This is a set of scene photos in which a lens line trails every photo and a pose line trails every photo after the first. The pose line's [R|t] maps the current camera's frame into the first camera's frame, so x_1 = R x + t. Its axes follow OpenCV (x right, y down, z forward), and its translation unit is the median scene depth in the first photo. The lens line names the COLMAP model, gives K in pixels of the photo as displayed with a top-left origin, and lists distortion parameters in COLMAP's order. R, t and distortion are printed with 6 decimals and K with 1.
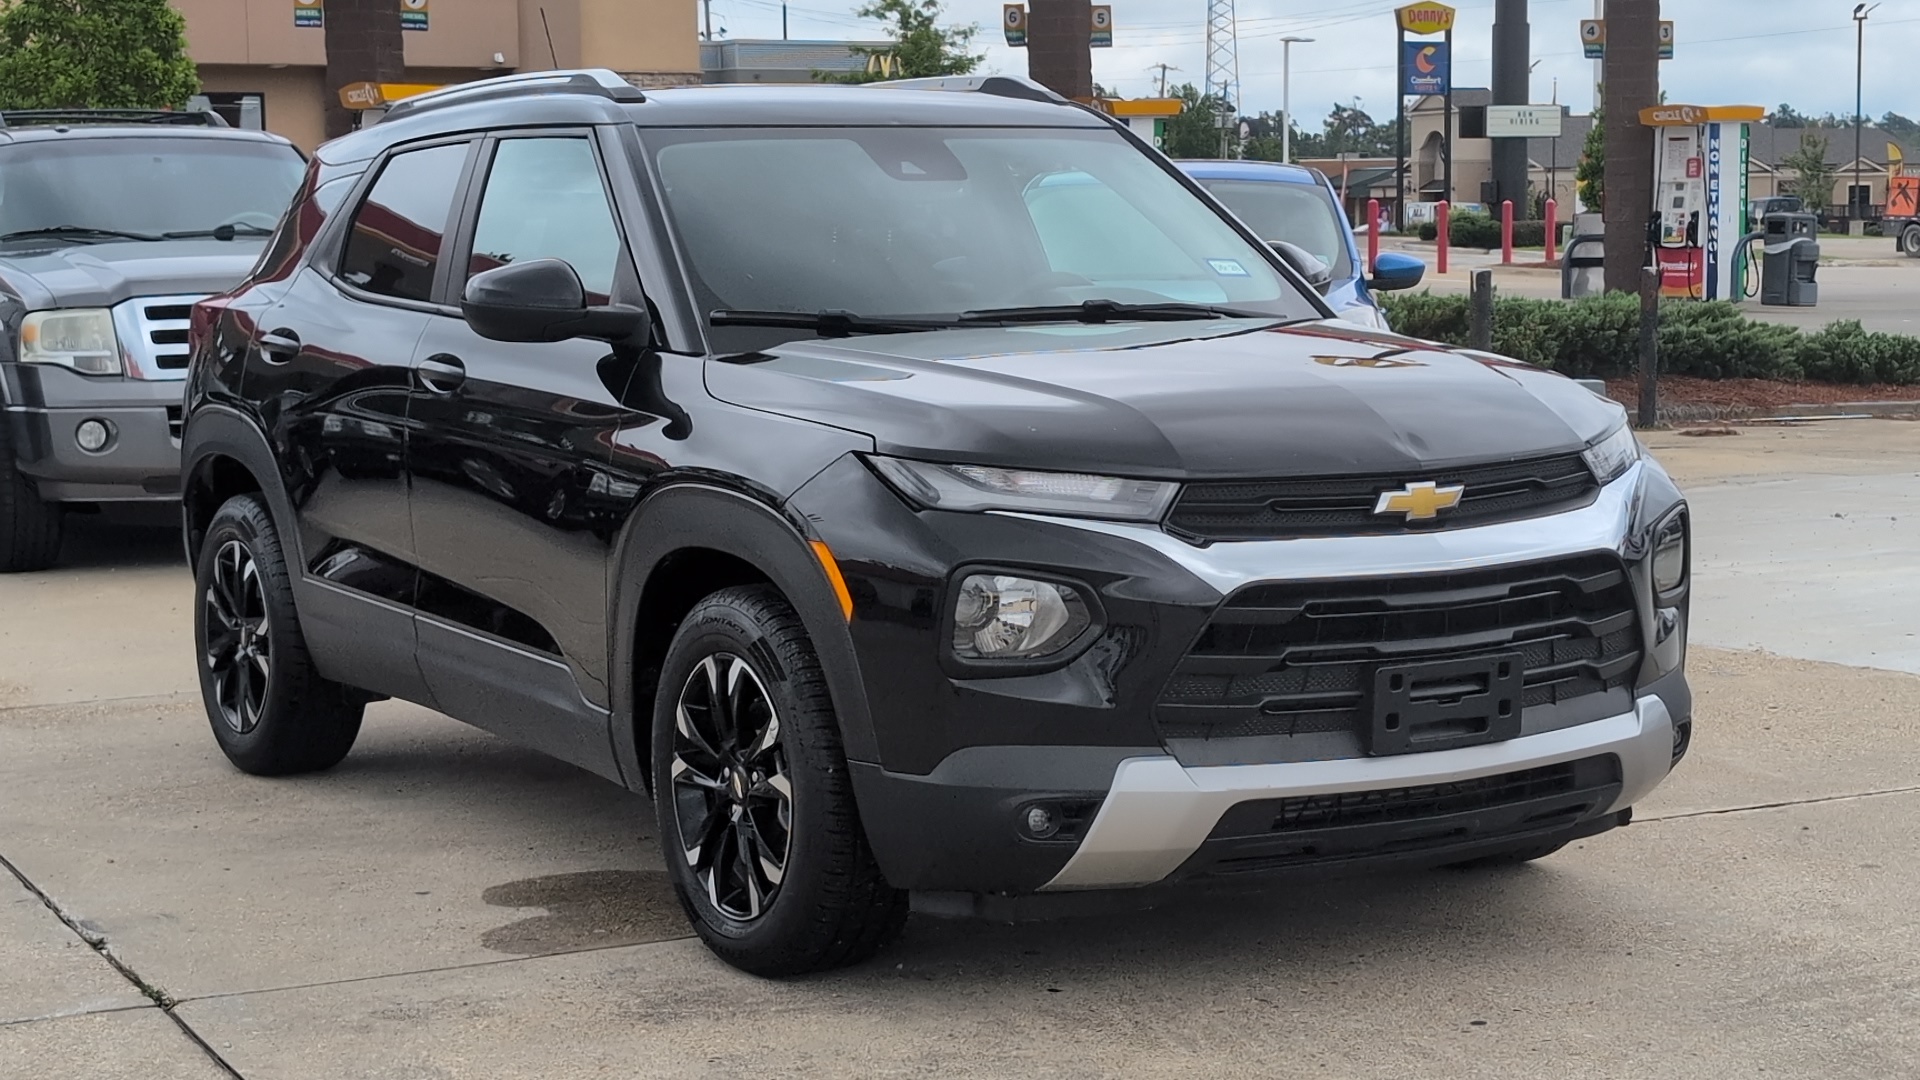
lens RADIAL K [[3436.1, 0, 960.0], [0, 3436.1, 540.0], [0, 0, 1]] dist [0.078355, -0.109891]
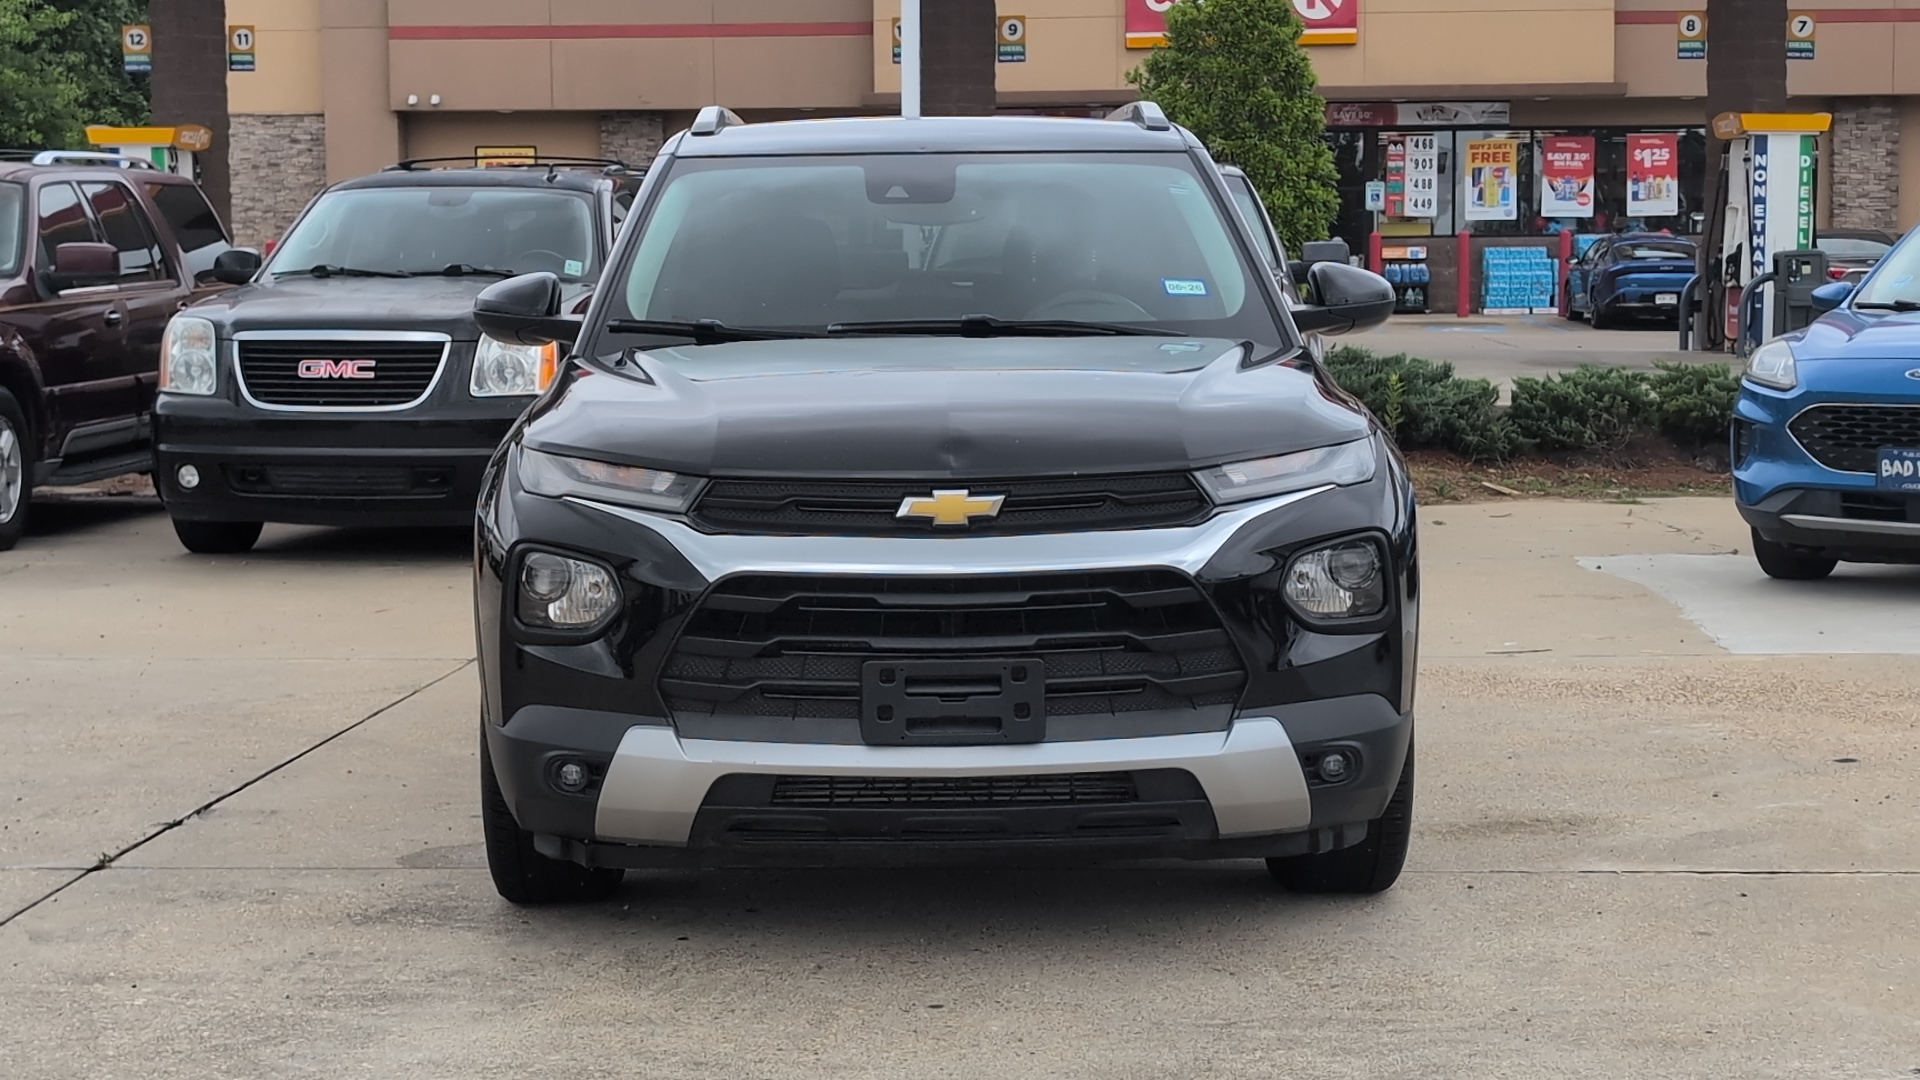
lens RADIAL K [[3436.1, 0, 960.0], [0, 3436.1, 540.0], [0, 0, 1]] dist [0.078355, -0.109891]
pose [[0.853859, 0.050479, -0.518051, 0.682291], [-0.055324, 0.998450, 0.006105, -0.008160], [0.517556, 0.023448, 0.855328, 0.105263]]
